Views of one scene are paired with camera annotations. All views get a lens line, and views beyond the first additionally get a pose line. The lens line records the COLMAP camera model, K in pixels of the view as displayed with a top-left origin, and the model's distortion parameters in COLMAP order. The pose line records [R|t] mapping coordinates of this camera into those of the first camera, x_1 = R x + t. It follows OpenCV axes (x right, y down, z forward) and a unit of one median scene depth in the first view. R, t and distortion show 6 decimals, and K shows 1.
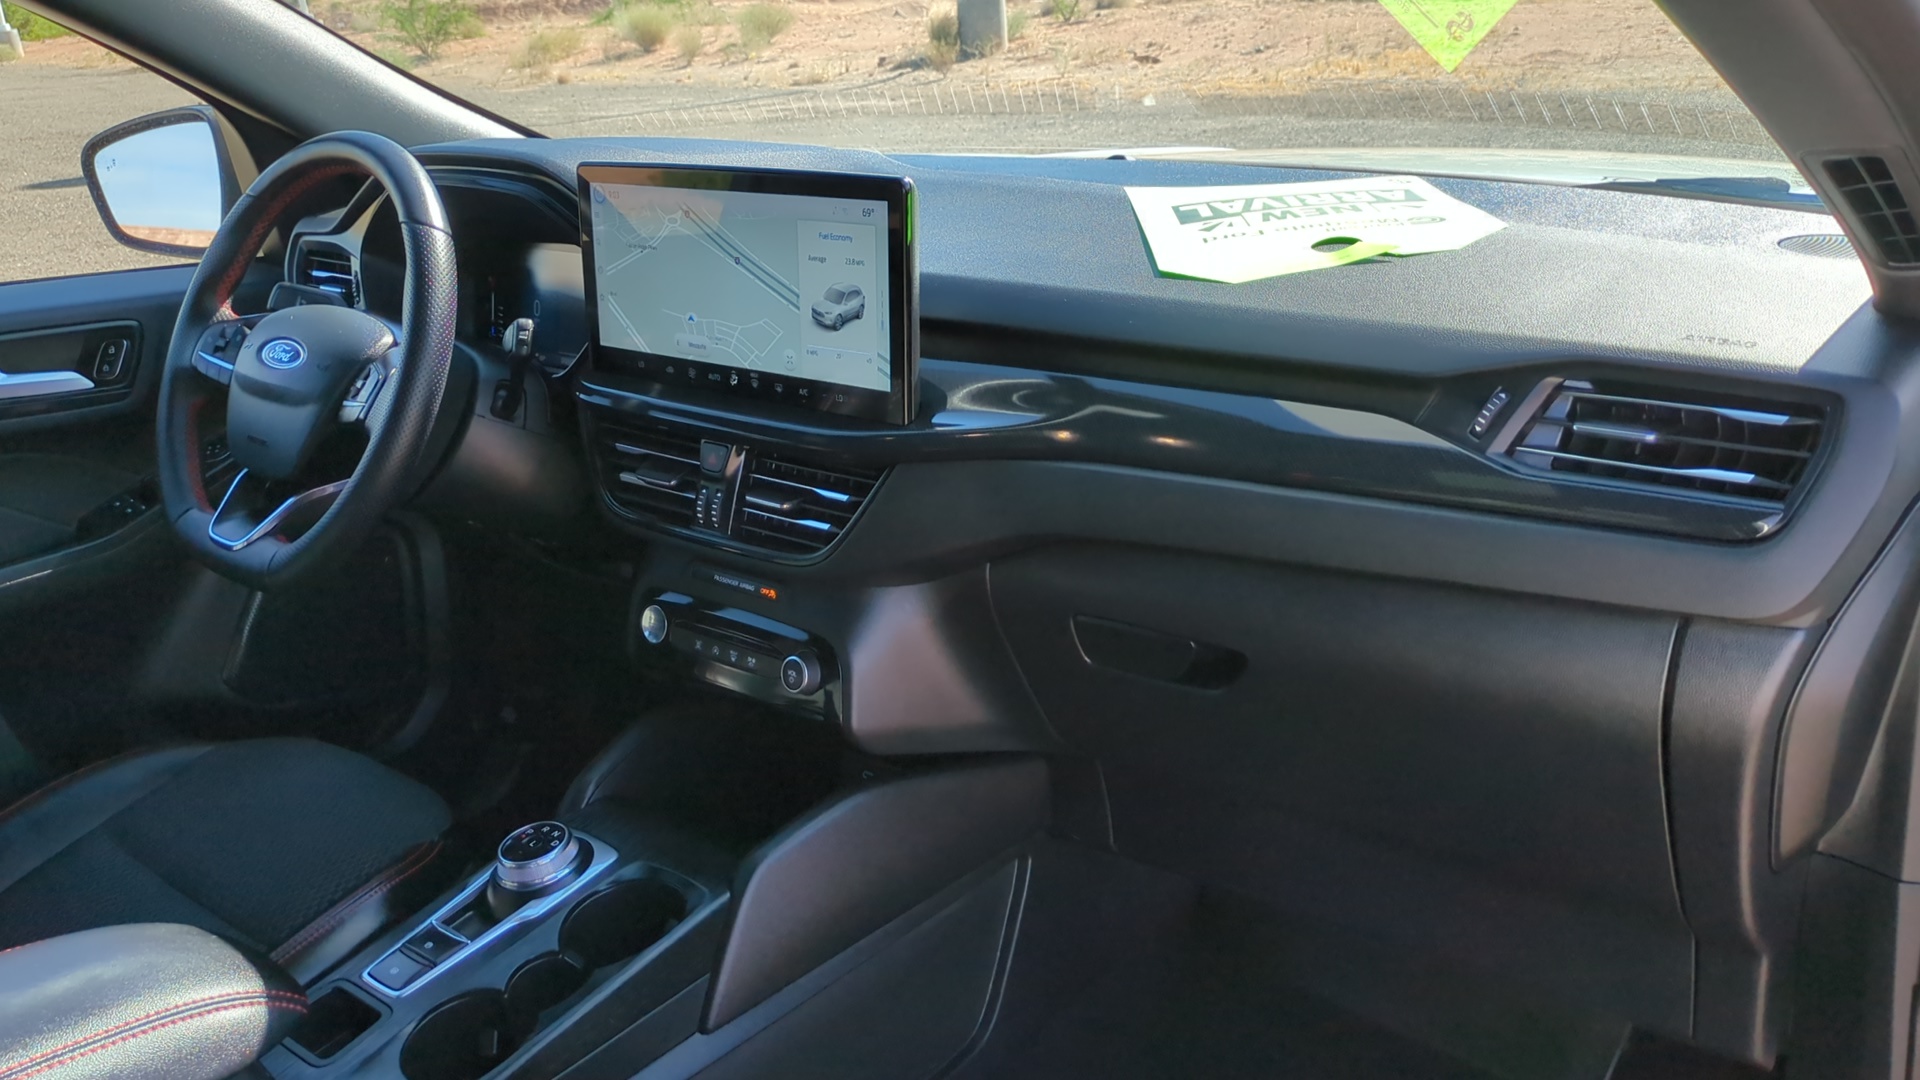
lens RADIAL K [[1638.4, 0, 972.9], [0, 1638.4, 533.4], [0, 0, 1]] dist [0.052480, -0.064377]
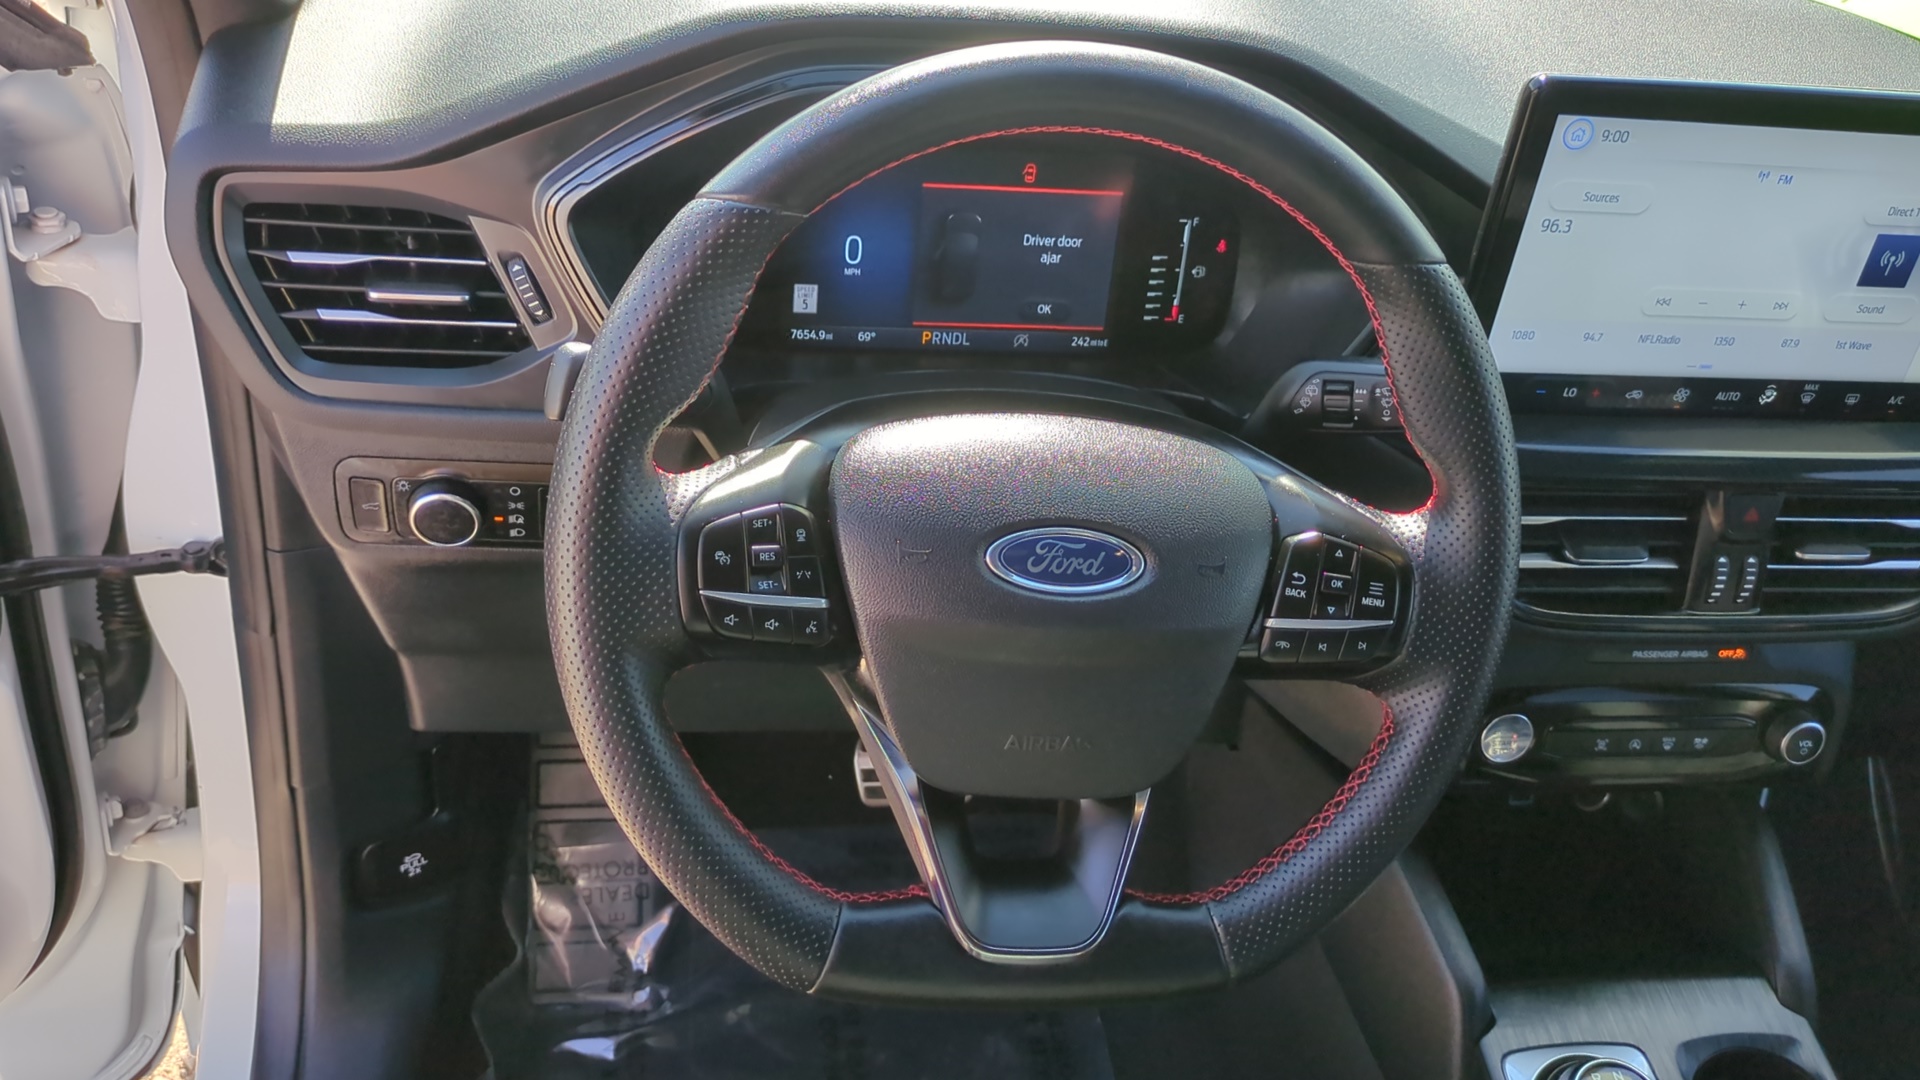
lens RADIAL K [[1648.0, 0, 966.2], [0, 1648.0, 533.8], [0, 0, 1]] dist [0.044418, -0.068700]
pose [[0.639451, -0.349581, 0.684759, -0.895849], [0.095787, 0.919934, 0.380192, -0.353200], [-0.762841, -0.177523, 0.621739, 0.862639]]
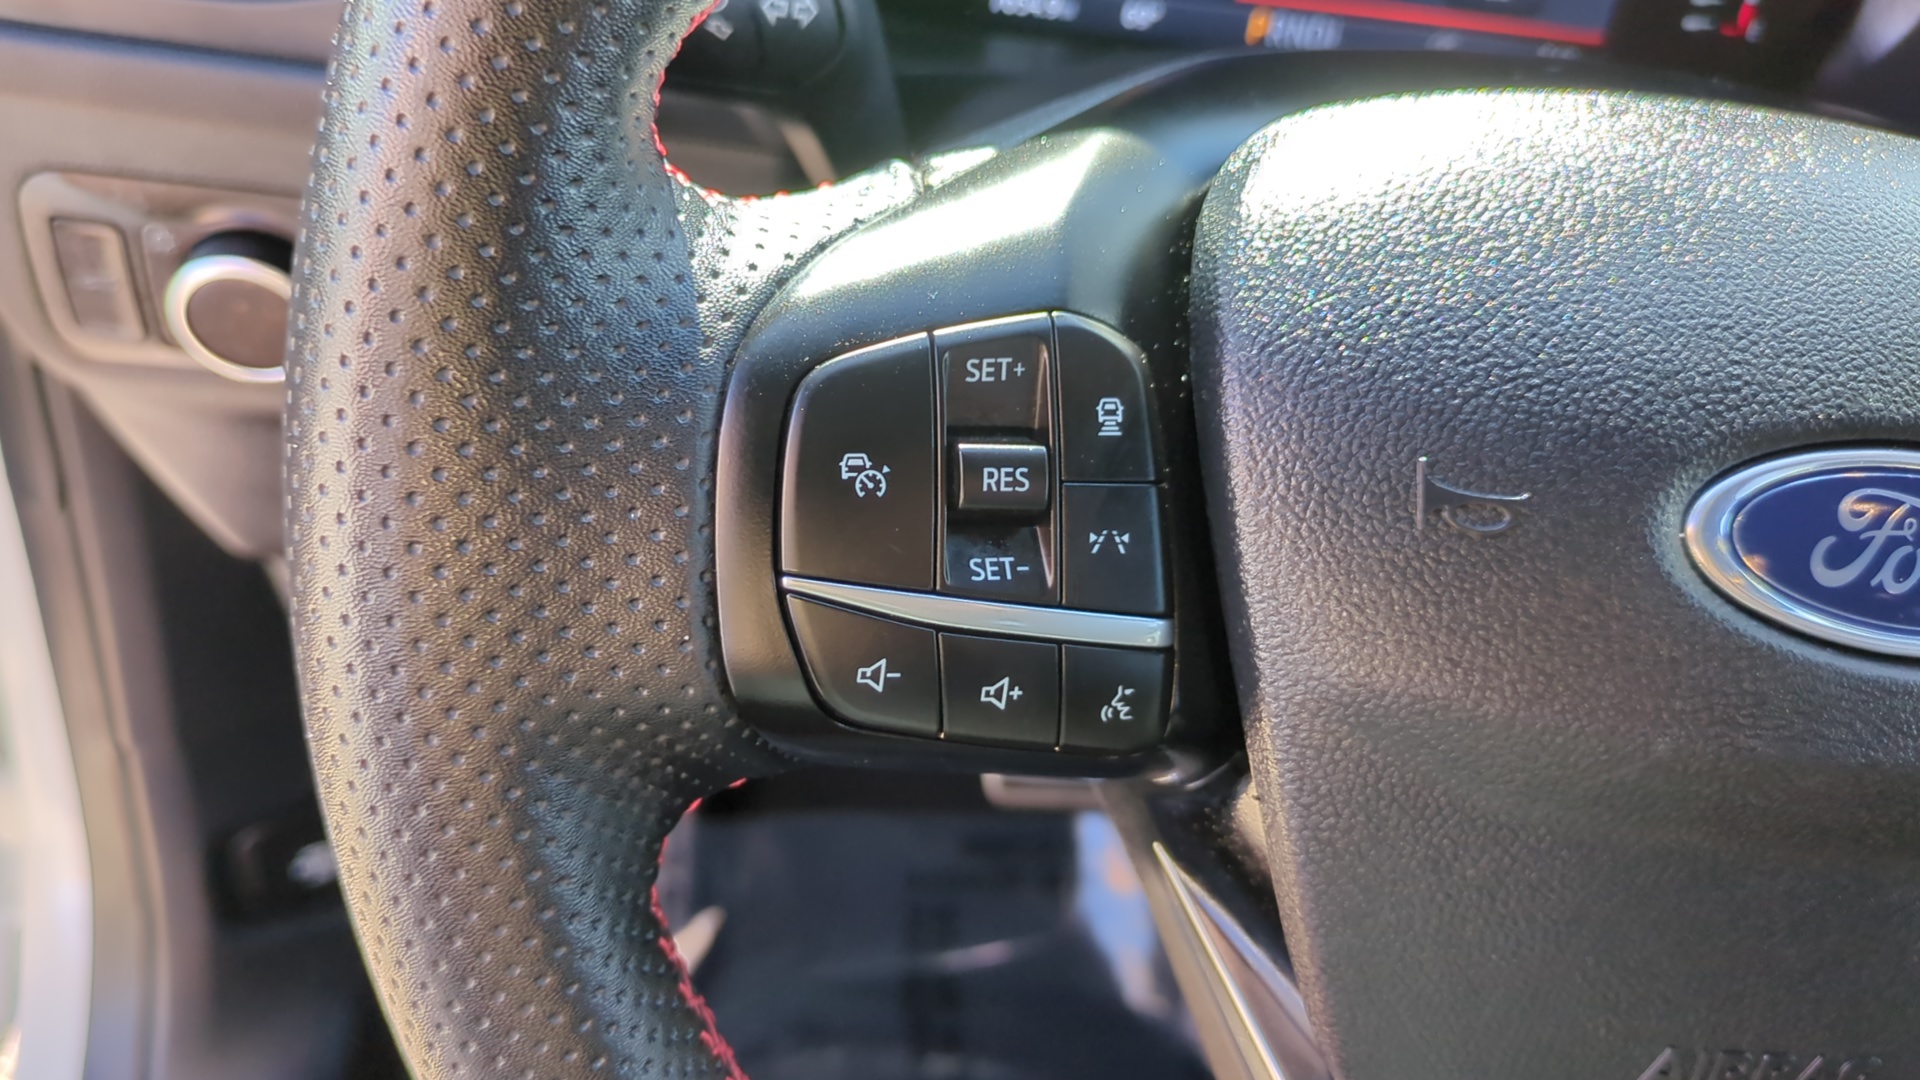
lens RADIAL K [[1697.5, 0, 960.0], [0, 1697.5, 540.0], [0, 0, 1]] dist [0.001691, -0.064101]
pose [[0.690207, -0.354052, 0.631080, -0.681695], [0.044470, 0.891230, 0.451366, -0.217998], [-0.722245, -0.283472, 0.630878, 1.143194]]
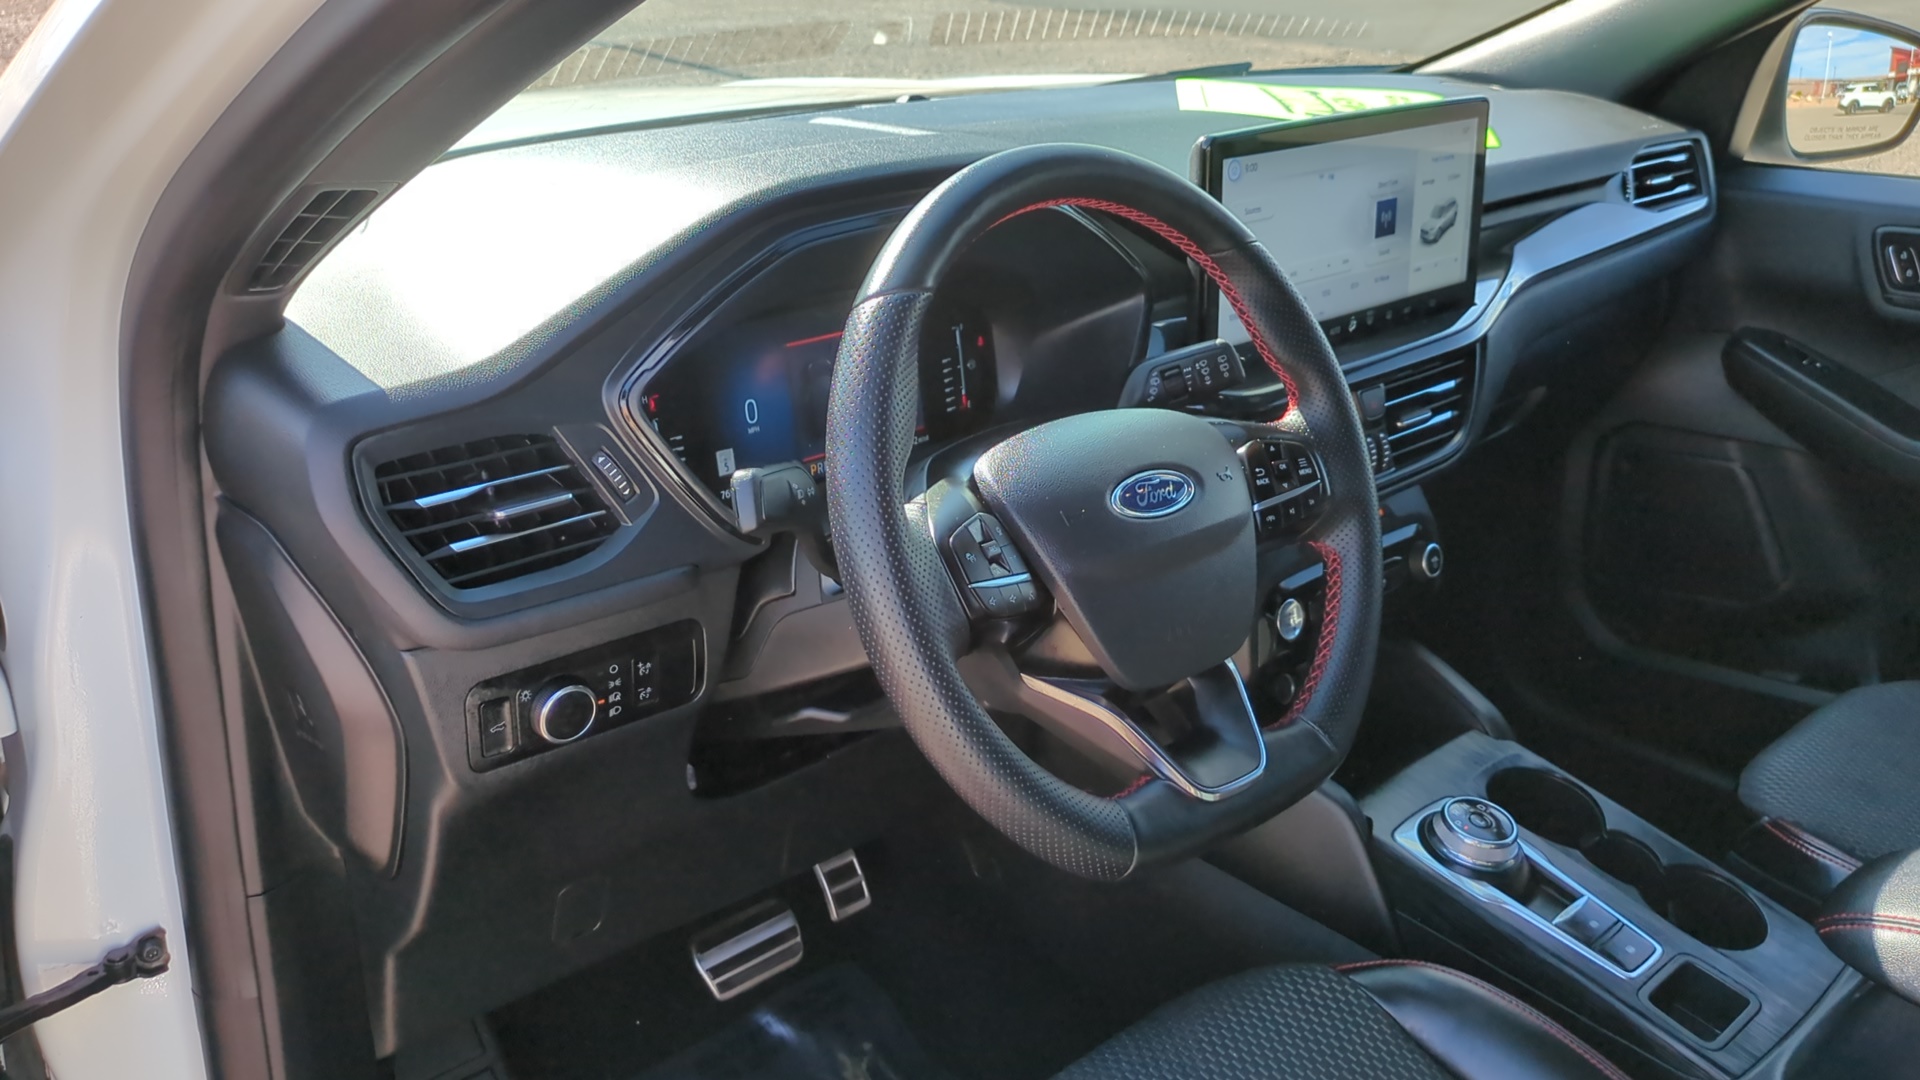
lens RADIAL K [[1638.4, 0, 972.9], [0, 1638.4, 533.4], [0, 0, 1]] dist [0.052480, -0.064377]
pose [[0.096004, -0.331973, 0.938391, -1.221618], [0.286217, 0.912137, 0.293403, -0.358931], [-0.953343, 0.240415, 0.182585, 1.129391]]
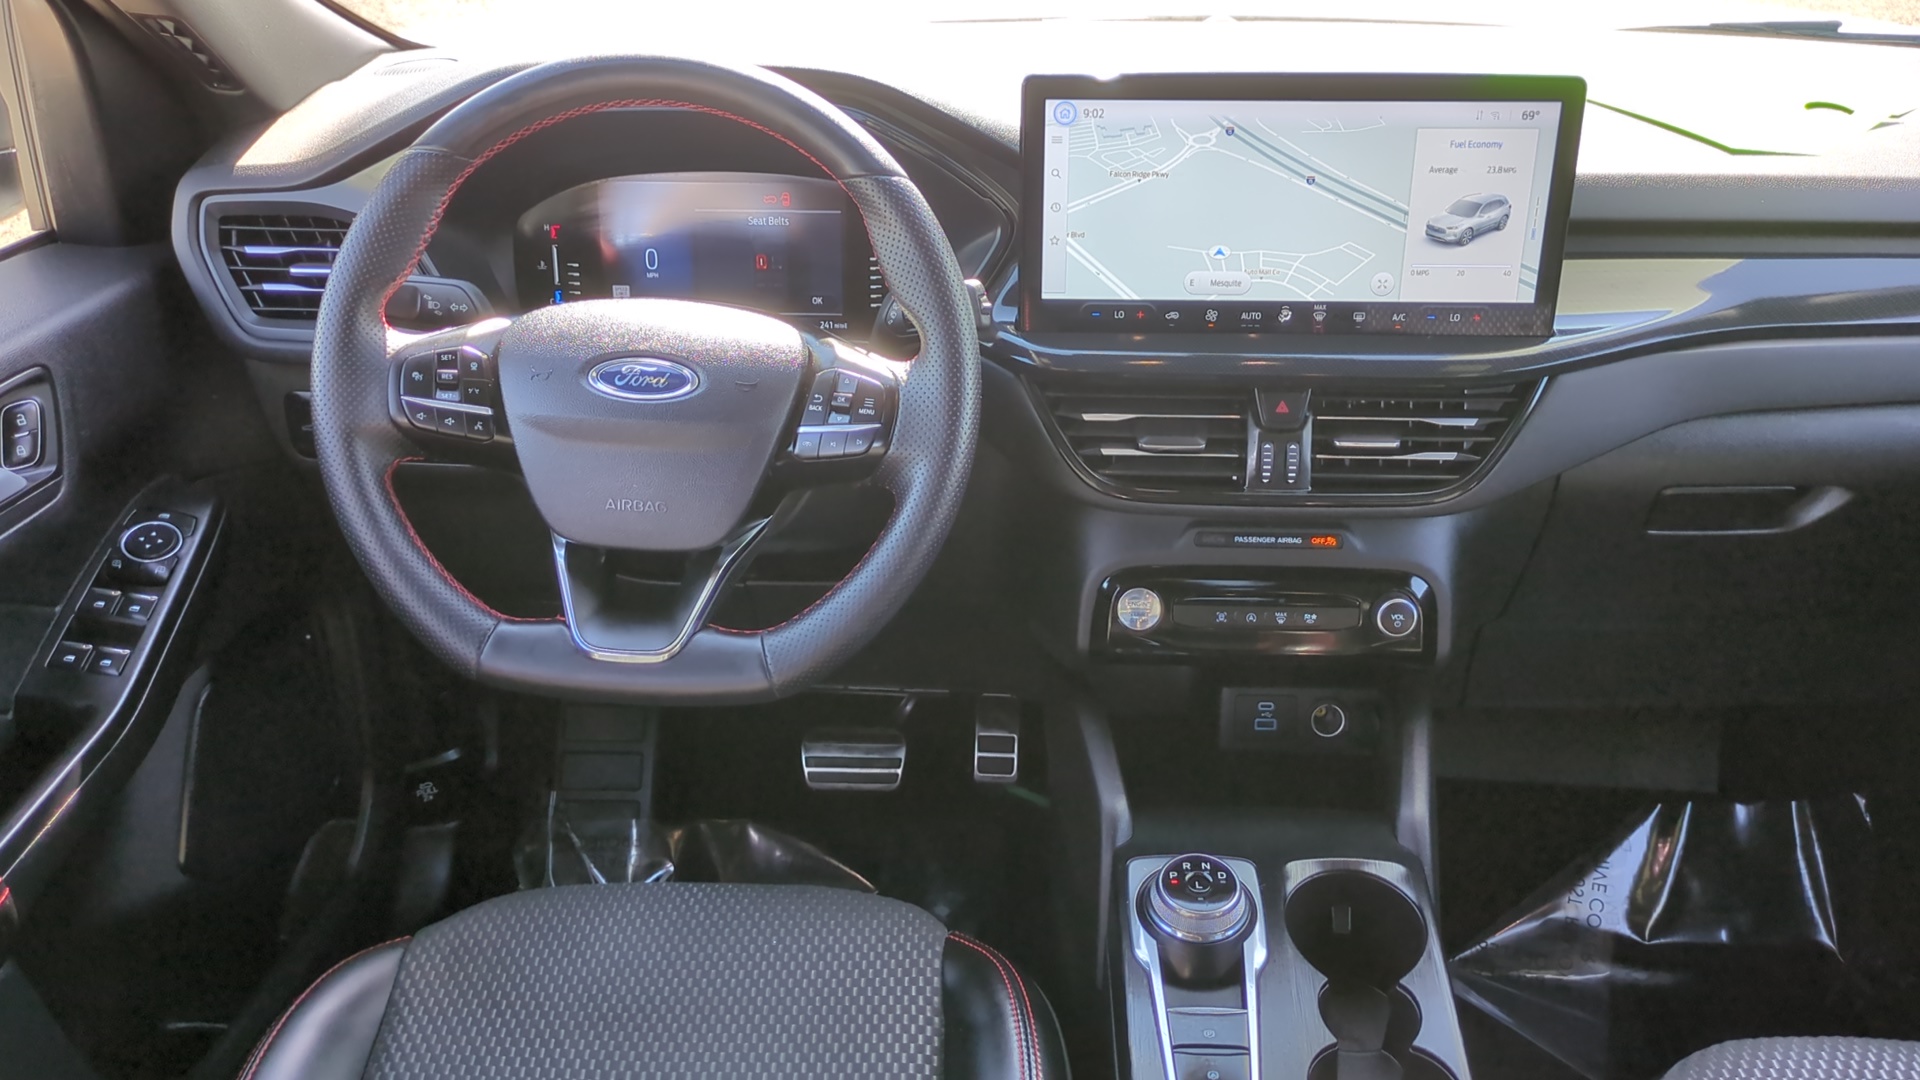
lens RADIAL K [[1638.4, 0, 972.9], [0, 1638.4, 533.4], [0, 0, 1]] dist [0.052480, -0.064377]
pose [[0.778003, -0.233686, 0.583183, -0.867044], [0.161283, 0.971431, 0.174098, -0.170151], [-0.607206, -0.041391, 0.793465, 0.417205]]
